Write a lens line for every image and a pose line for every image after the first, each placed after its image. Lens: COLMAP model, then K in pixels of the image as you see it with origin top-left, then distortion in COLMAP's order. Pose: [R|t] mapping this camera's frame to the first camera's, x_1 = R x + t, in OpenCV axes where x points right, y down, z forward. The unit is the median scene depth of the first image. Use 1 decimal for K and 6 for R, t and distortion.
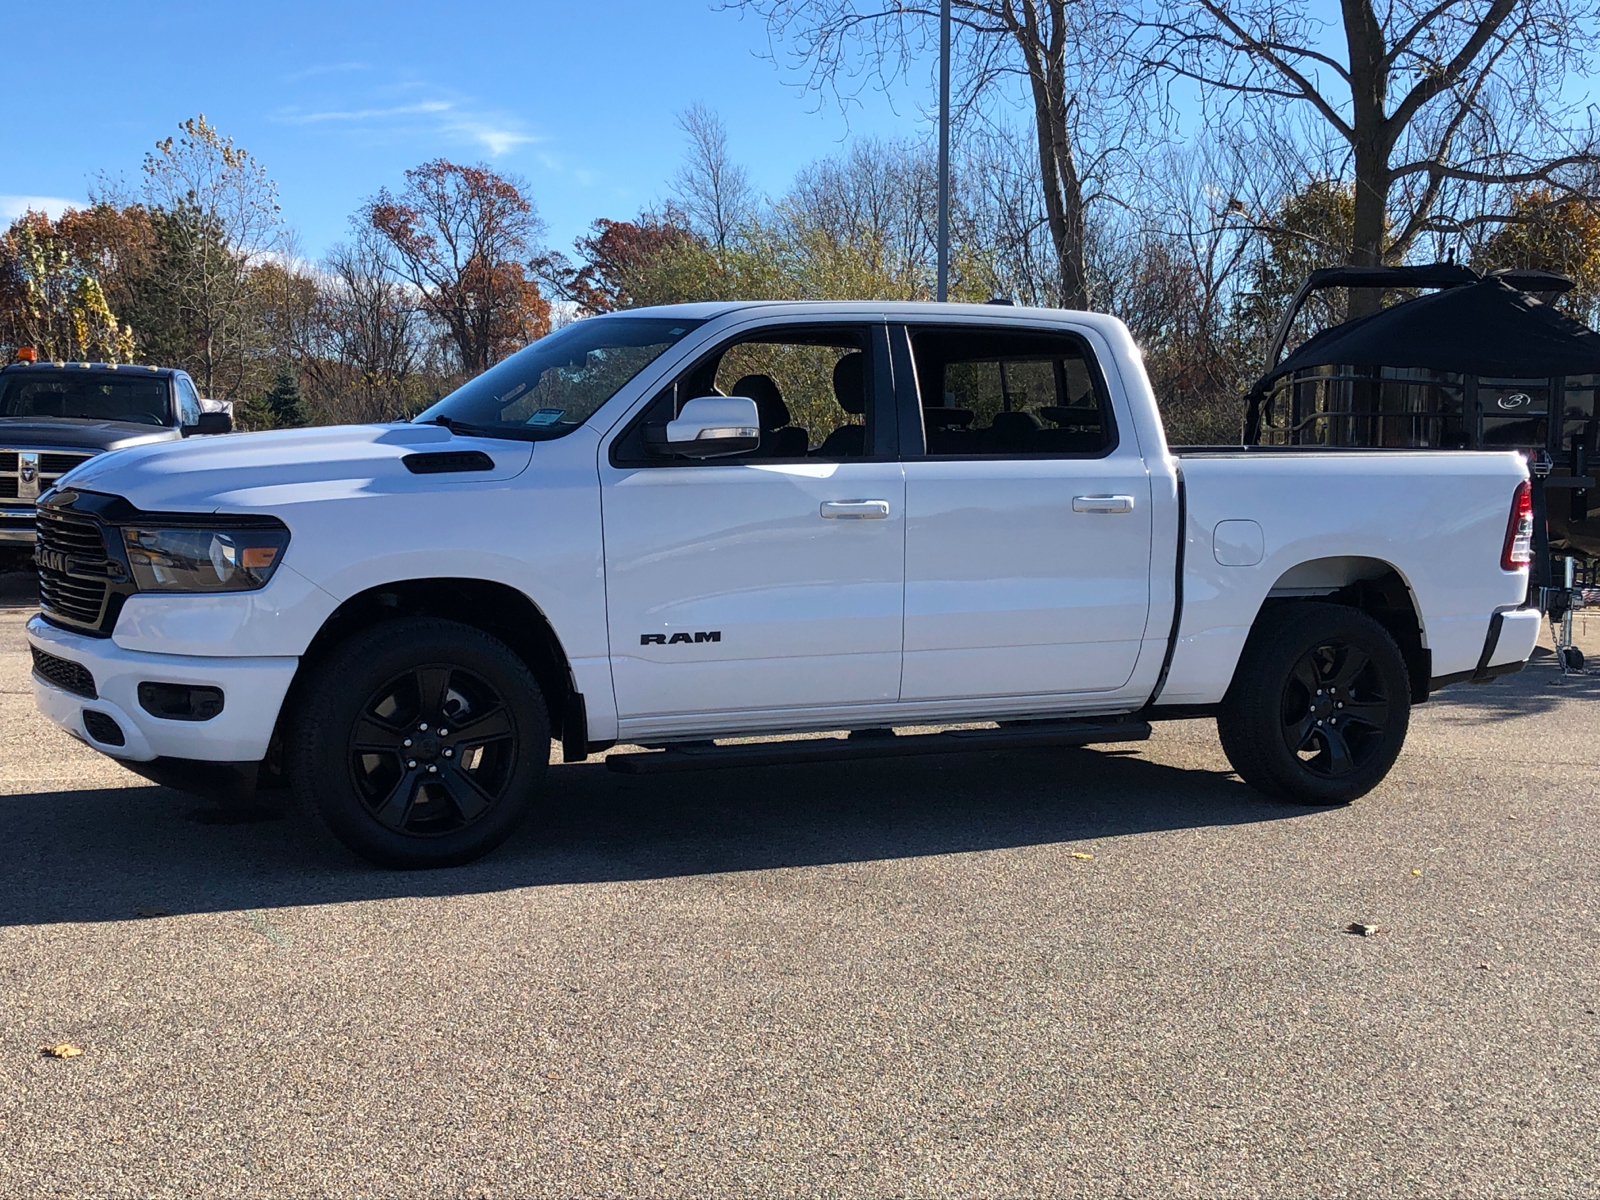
lens RADIAL K [[2353.0, 0, 800.0], [0, 2353.0, 600.0], [0, 0, 1]] dist [0.057474, -0.058123]
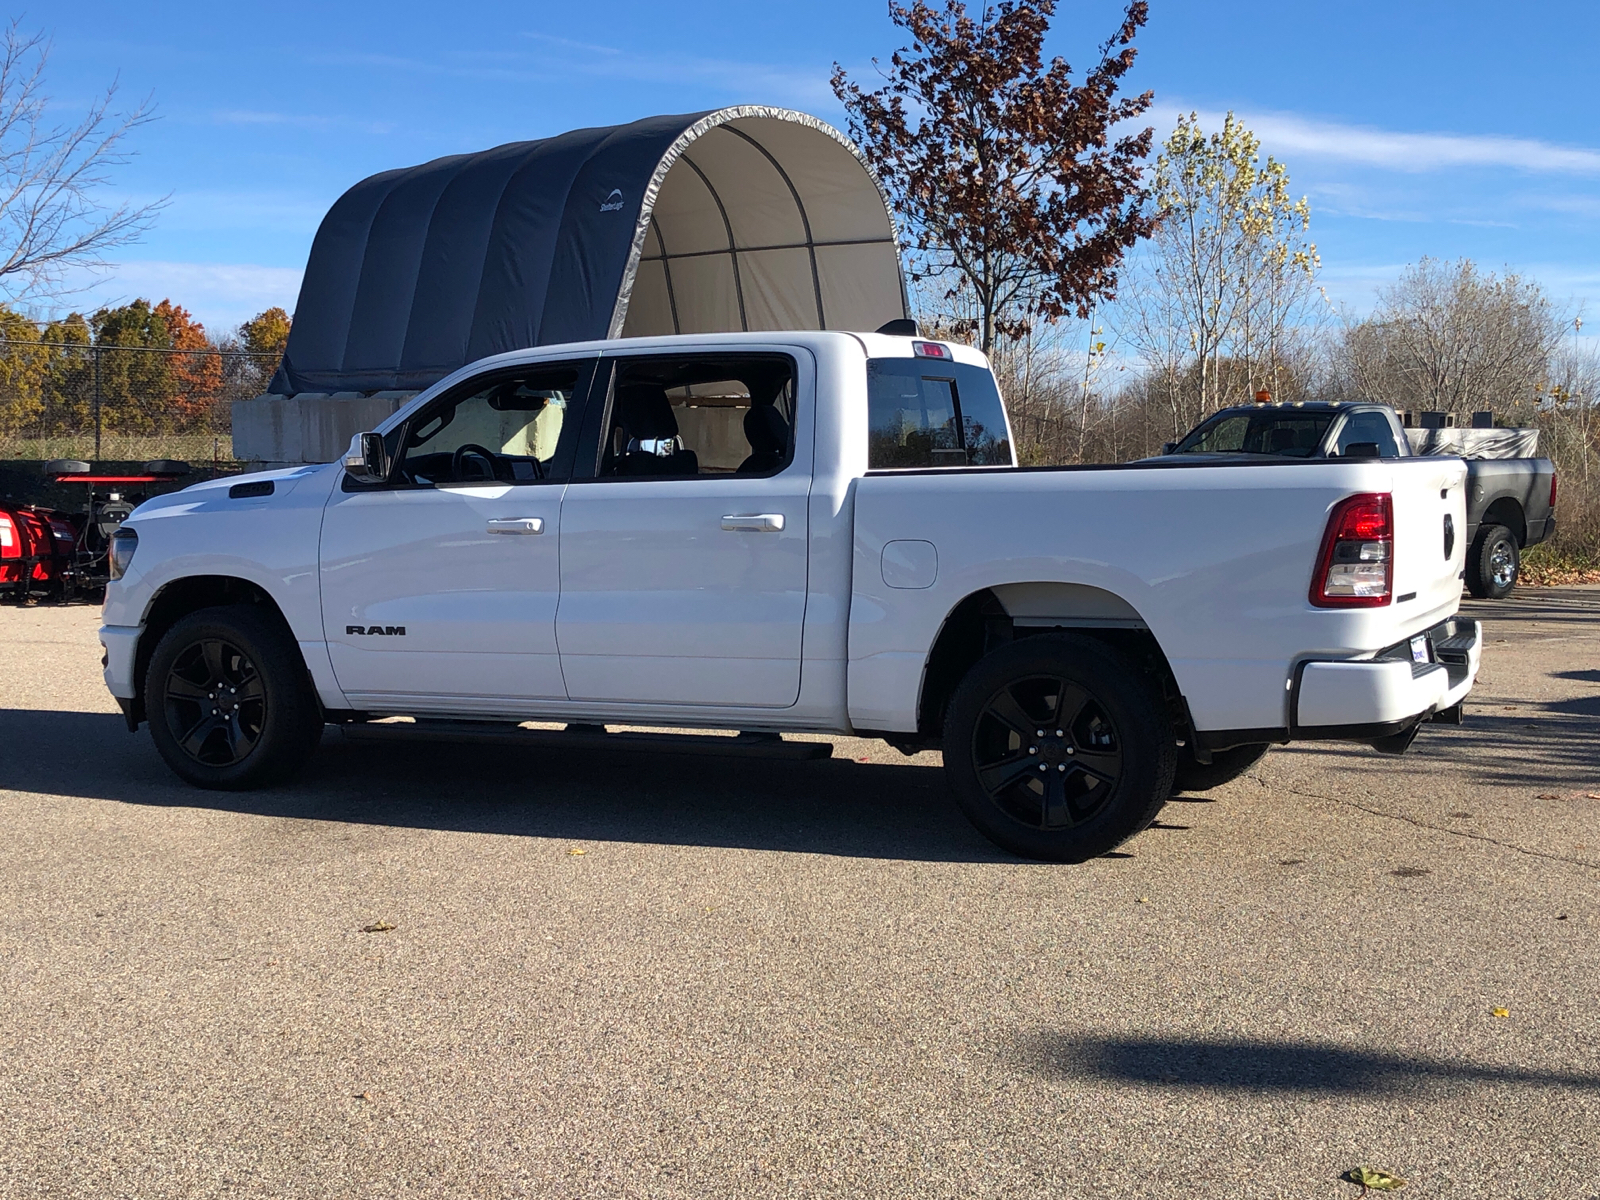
lens RADIAL K [[2097.8, 0, 800.0], [0, 2097.8, 600.0], [0, 0, 1]] dist [0.158056, -0.535456]
pose [[0.570027, 0.033580, -0.820939, 0.864479], [-0.036230, 0.999220, 0.015716, -0.021943], [0.820827, 0.020784, 0.570799, 0.490187]]
